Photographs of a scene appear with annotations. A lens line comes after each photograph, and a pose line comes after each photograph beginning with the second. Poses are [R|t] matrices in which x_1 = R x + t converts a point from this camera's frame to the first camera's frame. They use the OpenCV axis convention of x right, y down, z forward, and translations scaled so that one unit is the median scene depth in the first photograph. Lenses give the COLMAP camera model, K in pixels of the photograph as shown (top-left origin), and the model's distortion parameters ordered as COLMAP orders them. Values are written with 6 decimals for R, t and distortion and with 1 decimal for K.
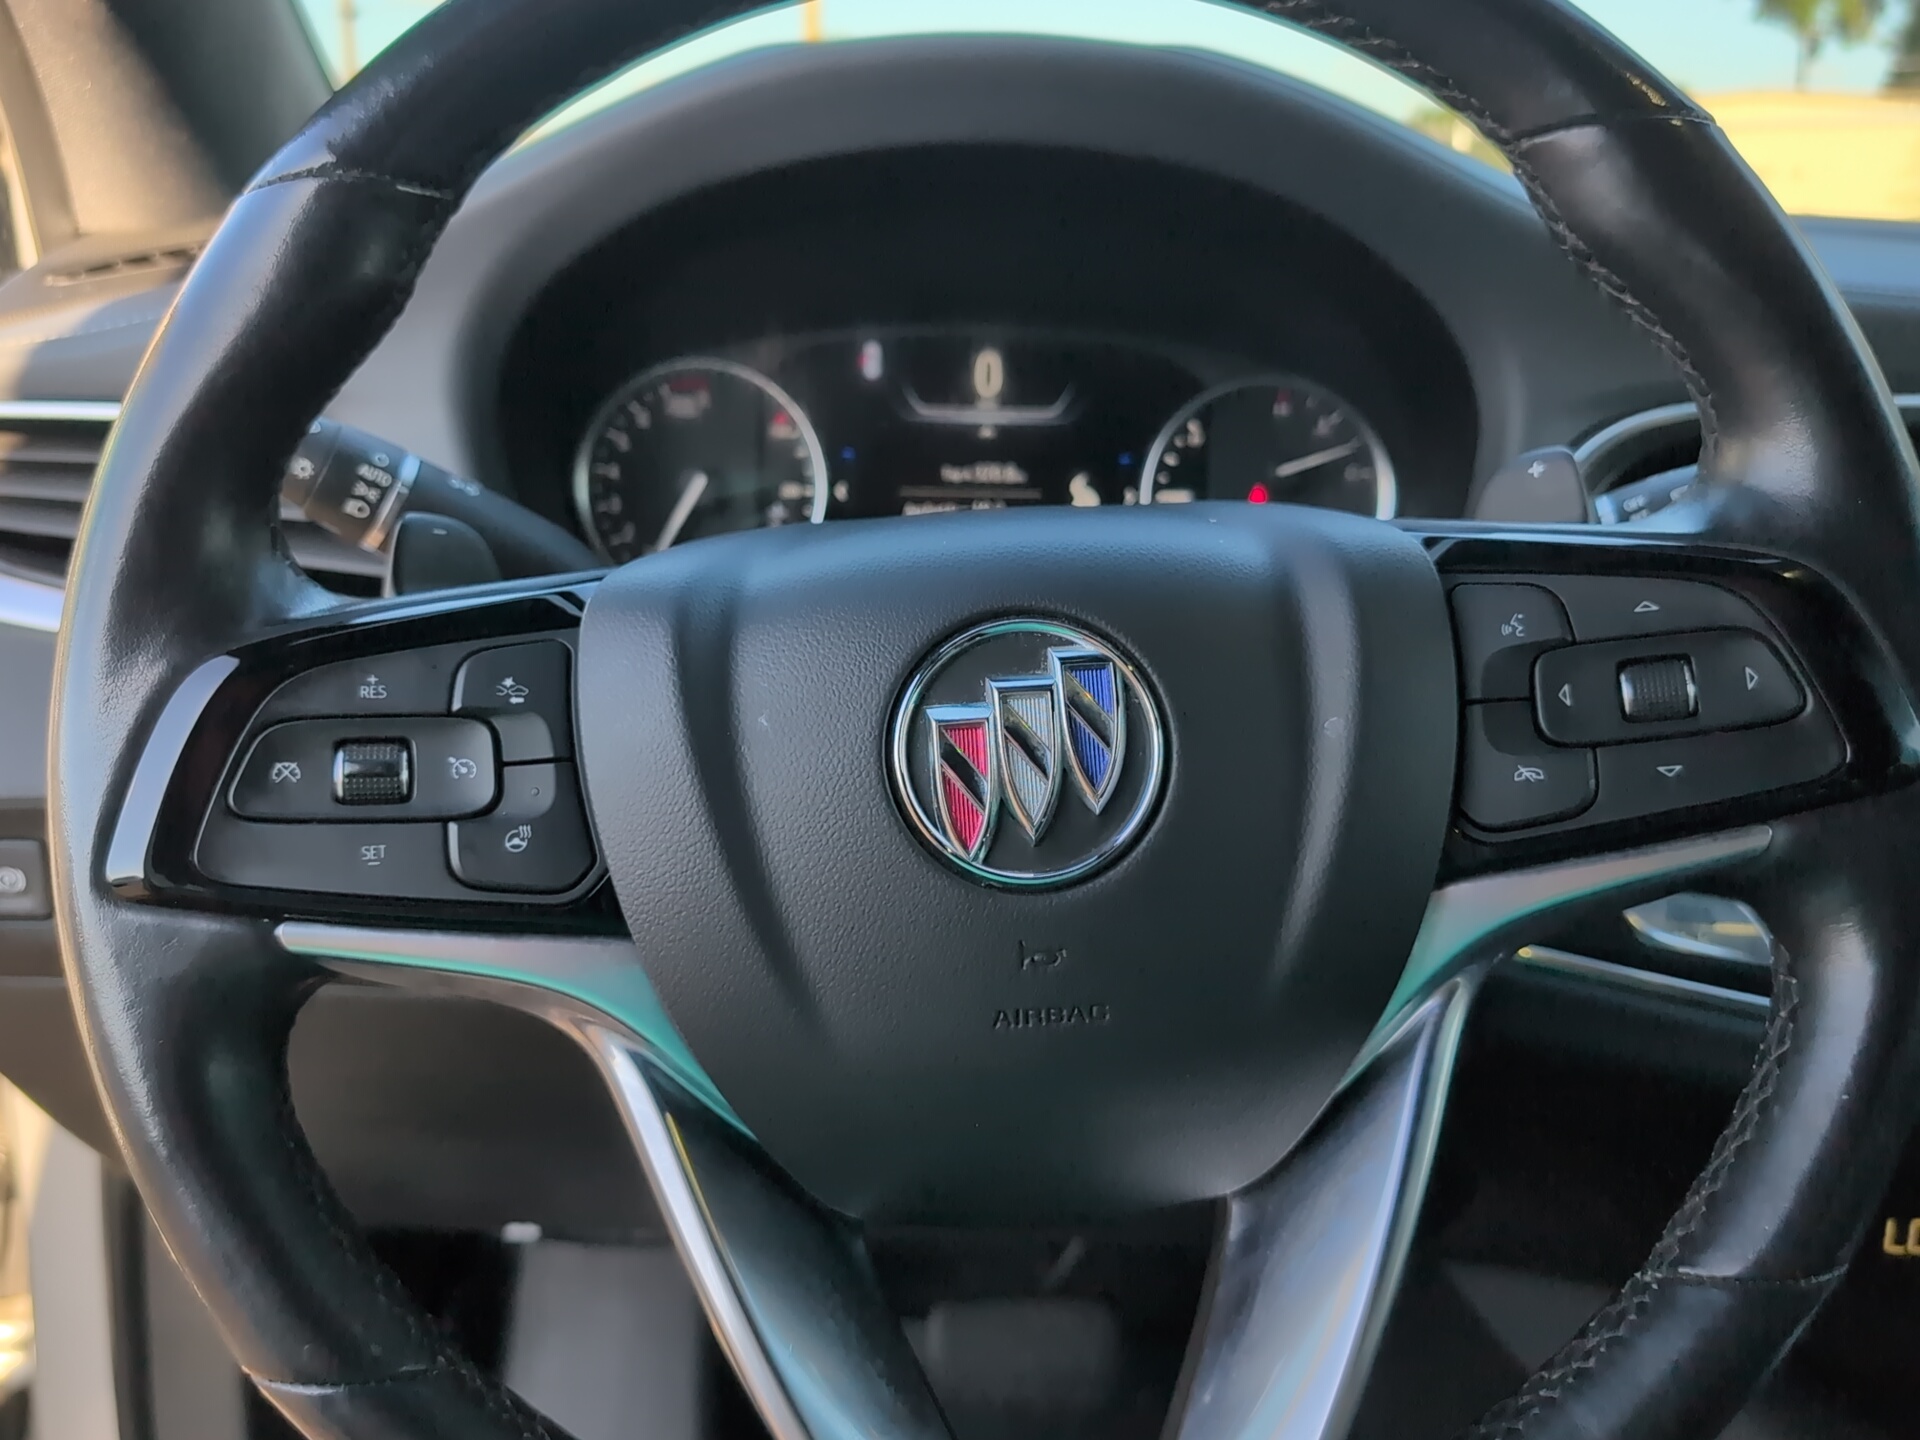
lens RADIAL K [[1555.7, 0, 946.0], [0, 1555.7, 733.4], [0, 0, 1]] dist [-0.002708, -0.013074]
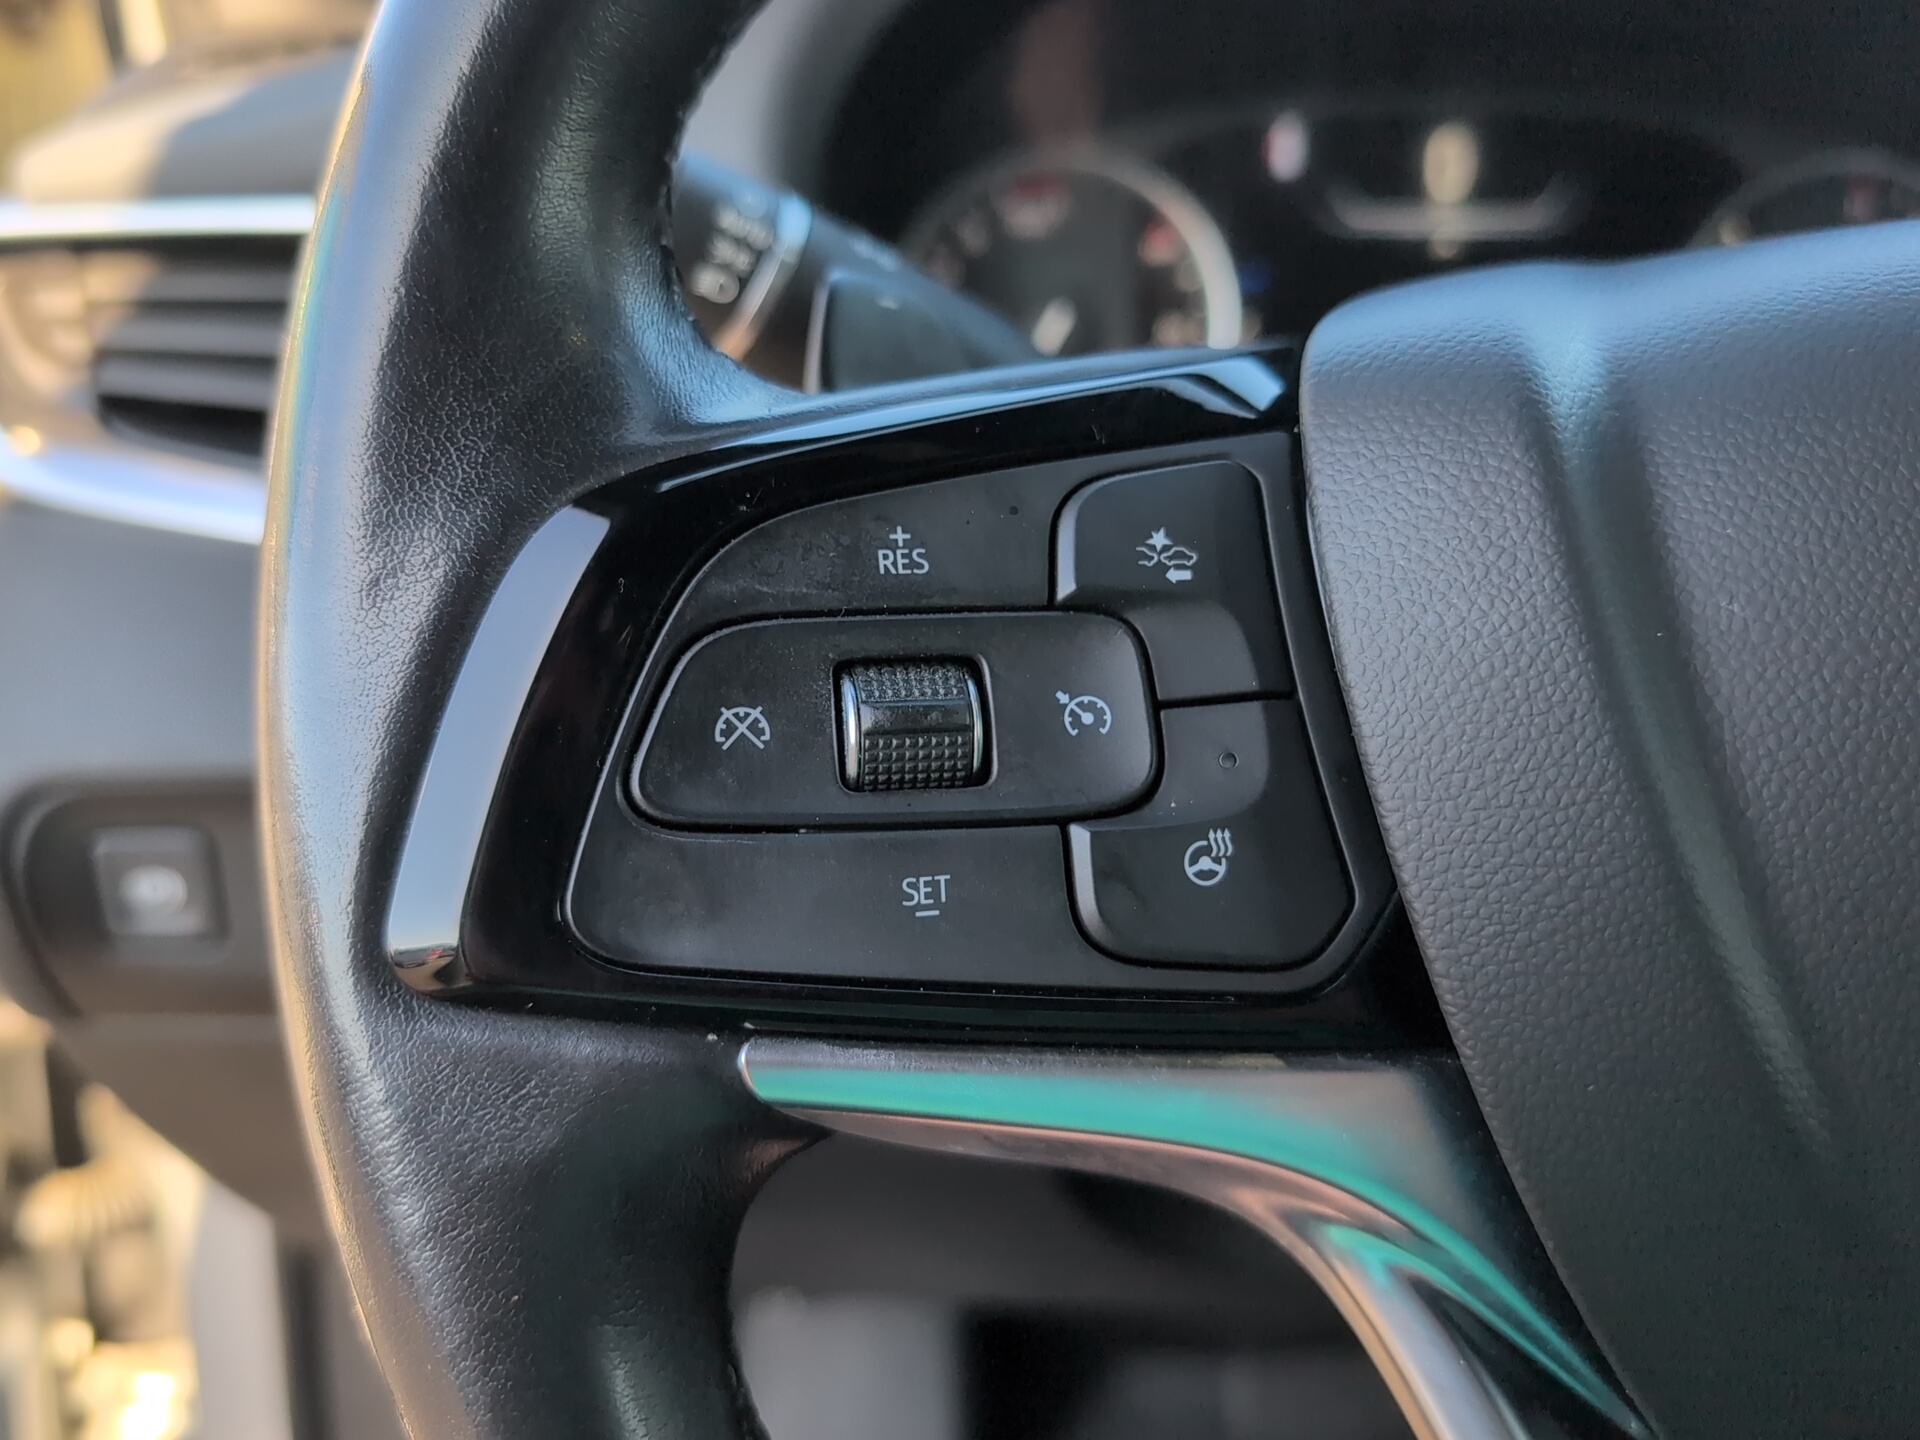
lens RADIAL K [[1525.0, 0, 960.0], [0, 1525.0, 720.0], [0, 0, 1]] dist [0.042200, -0.119218]
pose [[0.998658, -0.012192, -0.050325, -0.326815], [0.013725, 0.999449, 0.030215, 0.009144], [0.049929, -0.030865, 0.998276, 0.519536]]
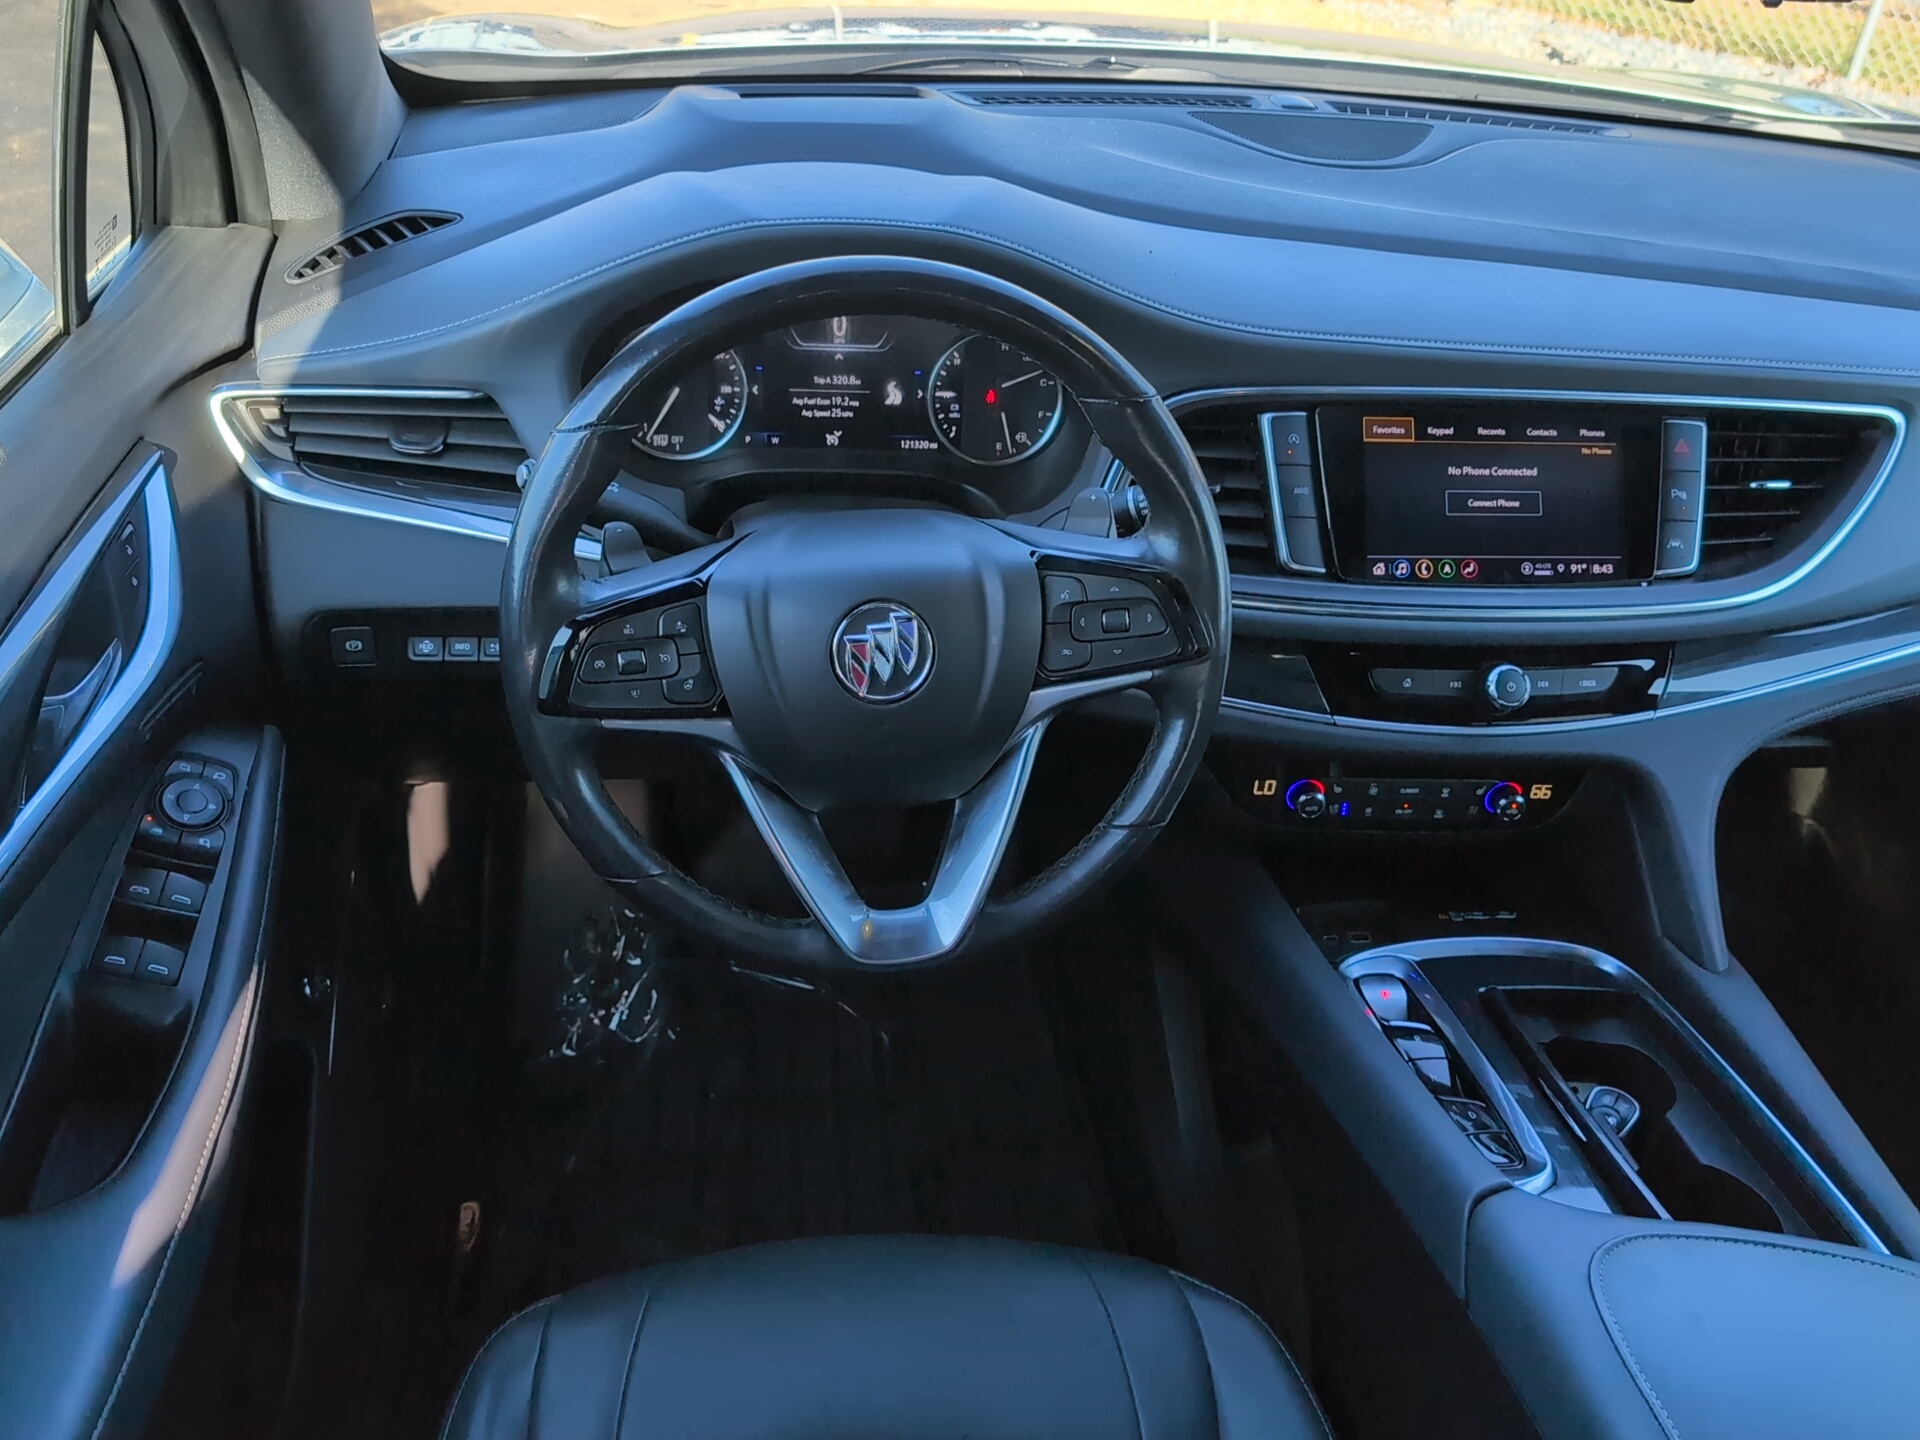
lens RADIAL K [[1525.0, 0, 960.0], [0, 1525.0, 720.0], [0, 0, 1]] dist [0.042200, -0.119218]
pose [[0.989203, -0.027828, 0.143888, -0.193938], [-0.019968, 0.947059, 0.320438, -0.709356], [-0.145187, -0.319851, 0.936278, -1.498702]]
